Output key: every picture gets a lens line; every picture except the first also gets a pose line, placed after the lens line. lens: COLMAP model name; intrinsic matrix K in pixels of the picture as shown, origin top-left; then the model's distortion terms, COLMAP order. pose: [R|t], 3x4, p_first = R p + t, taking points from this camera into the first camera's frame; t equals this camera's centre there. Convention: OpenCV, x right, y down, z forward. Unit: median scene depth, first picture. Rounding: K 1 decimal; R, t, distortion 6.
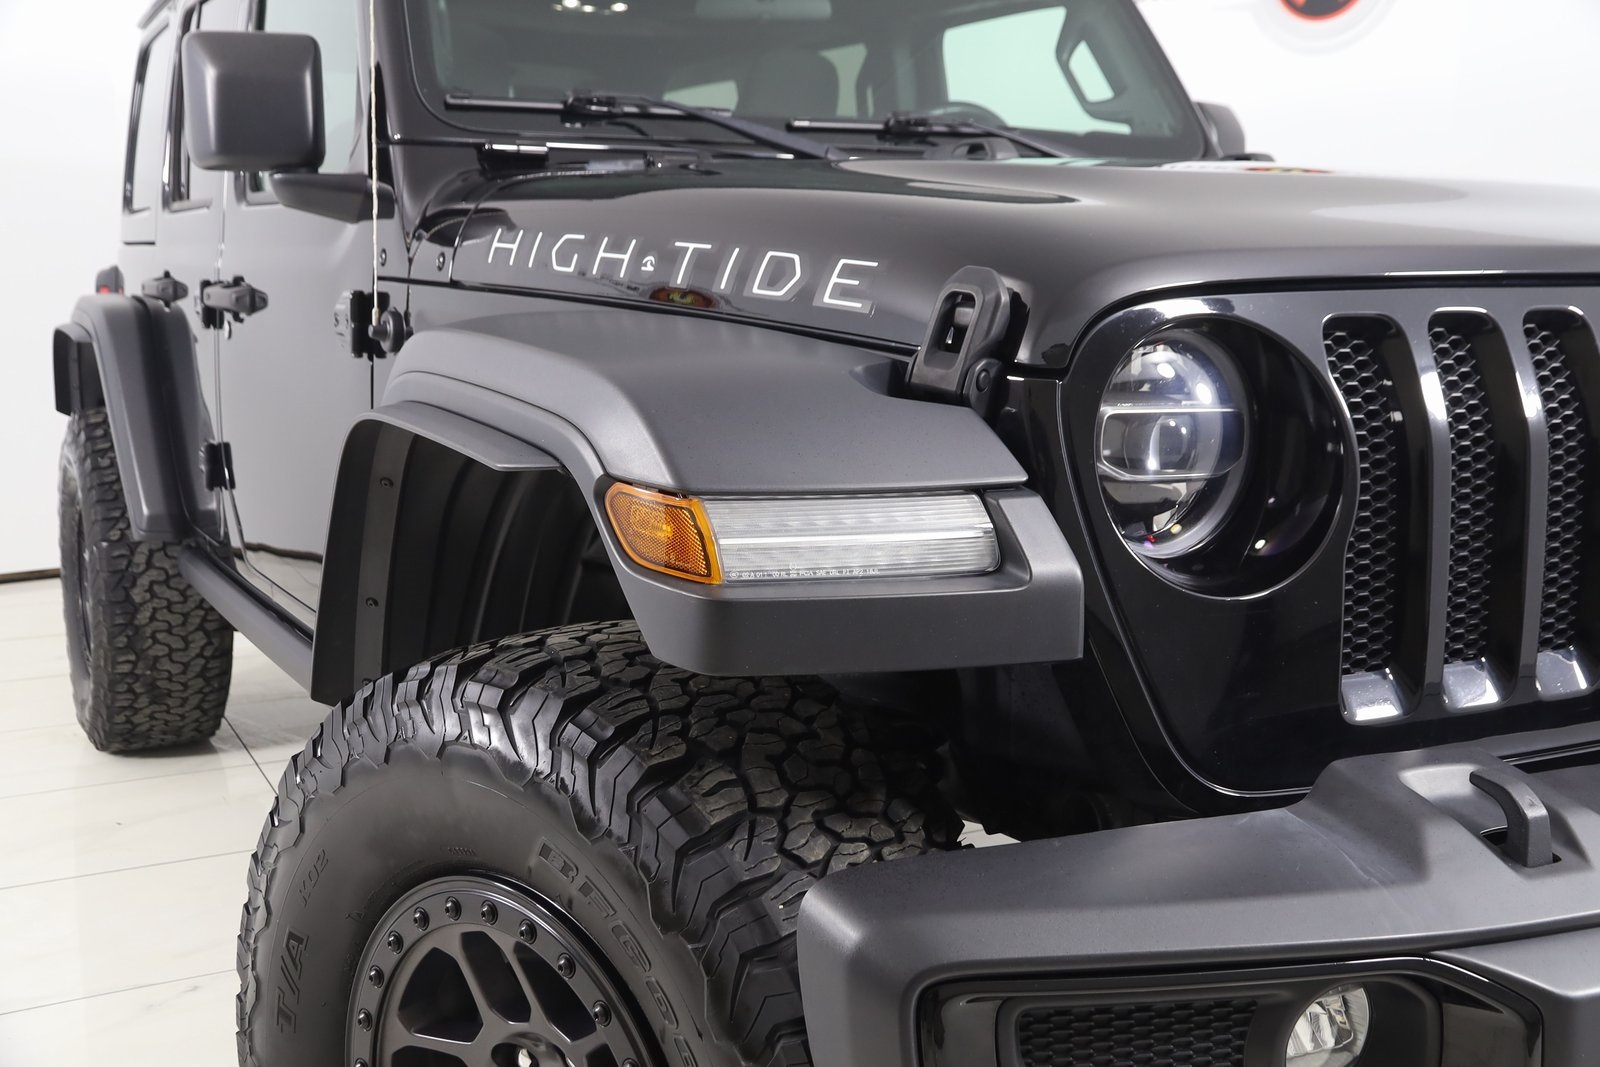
lens RADIAL K [[1677.7, 0, 800.0], [0, 1677.7, 533.5], [0, 0, 1]] dist [0.005782, 0.206323]
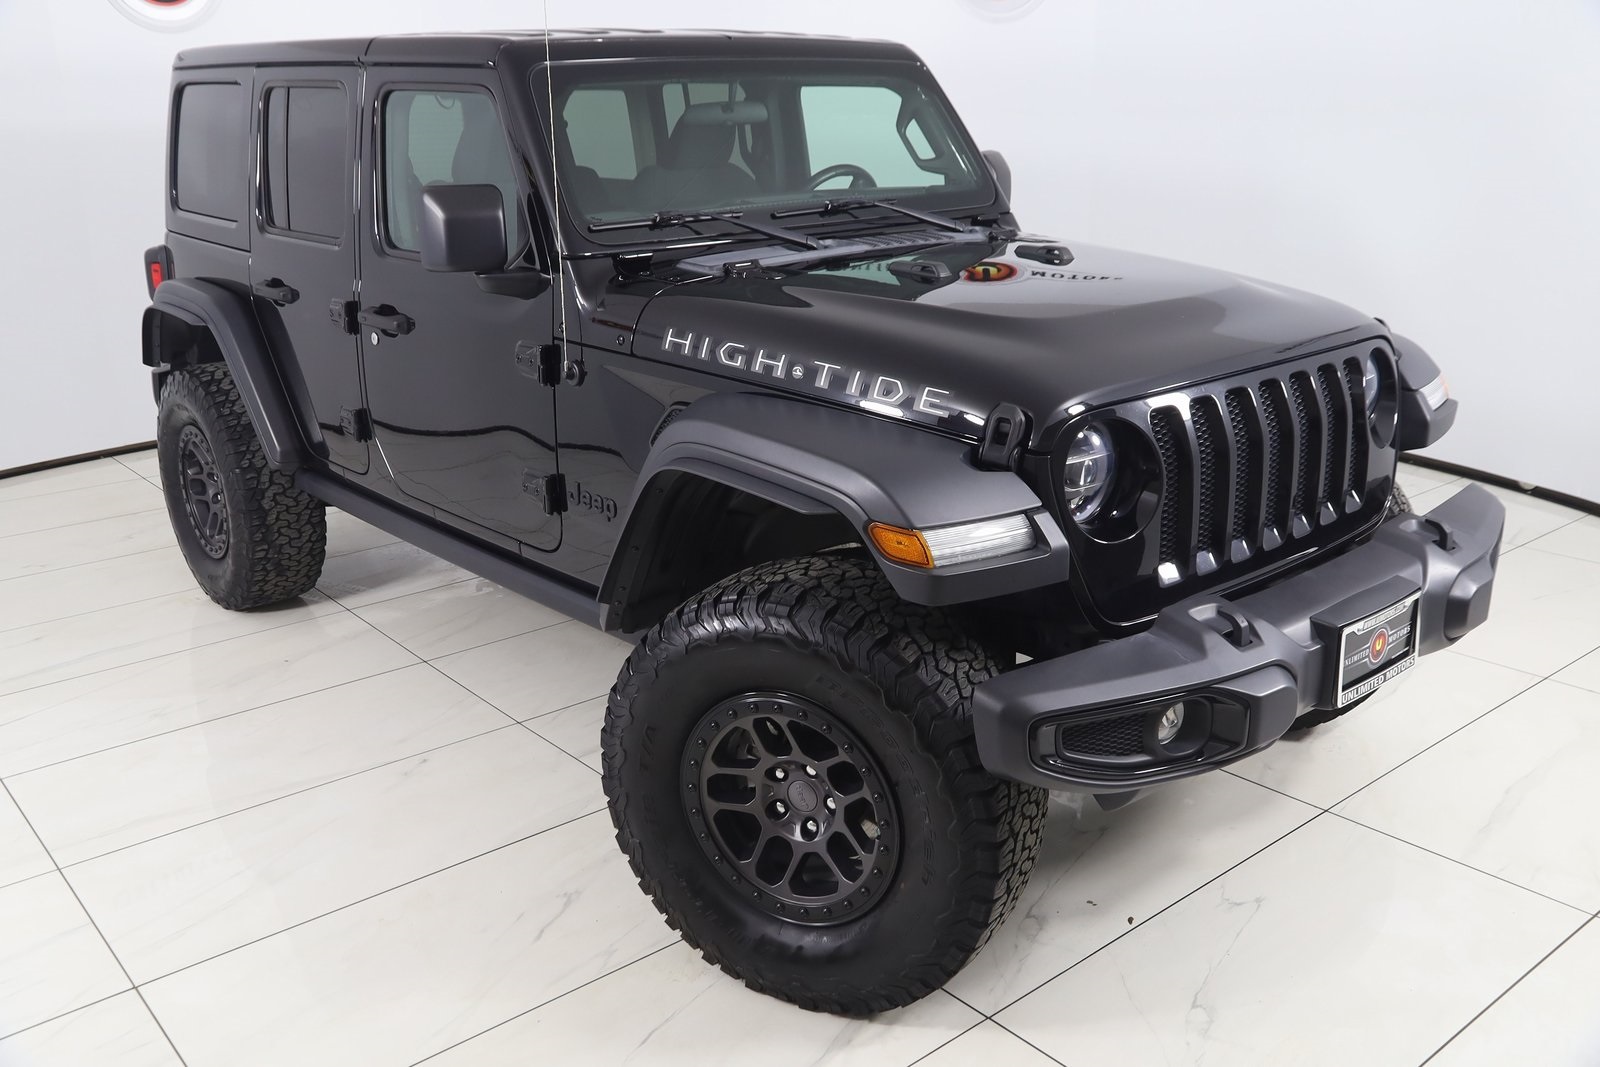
lens RADIAL K [[1455.6, 0, 798.8], [0, 1455.6, 541.0], [0, 0, 1]] dist [0.002462, 0.006284]
pose [[0.976975, -0.085382, 0.195526, -0.501213], [0.053687, 0.985327, 0.162013, -0.277240], [-0.206491, -0.147786, 0.967223, -0.745137]]
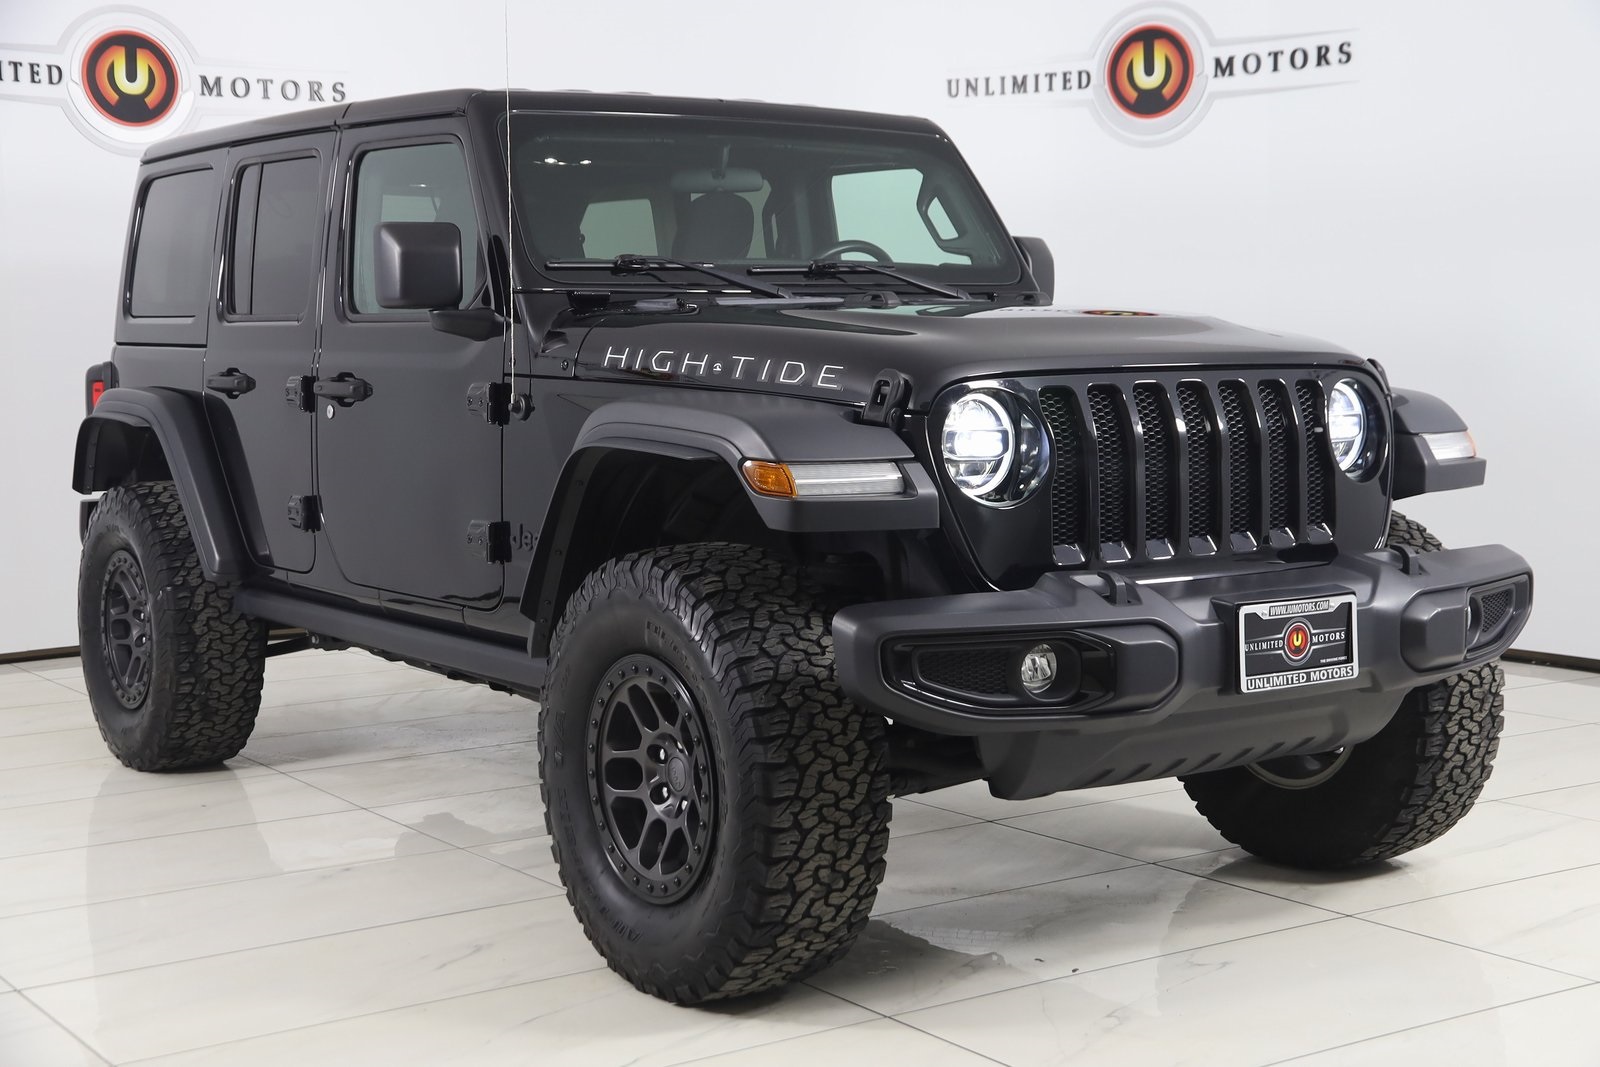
lens RADIAL K [[2359.9, 0, 867.6], [0, 2359.9, 532.7], [0, 0, 1]] dist [0.109555, -0.042156]
pose [[0.991942, -0.028622, 0.123415, -0.305081], [0.037160, 0.997031, -0.067440, 0.261600], [-0.121118, 0.071483, 0.990061, -2.023893]]
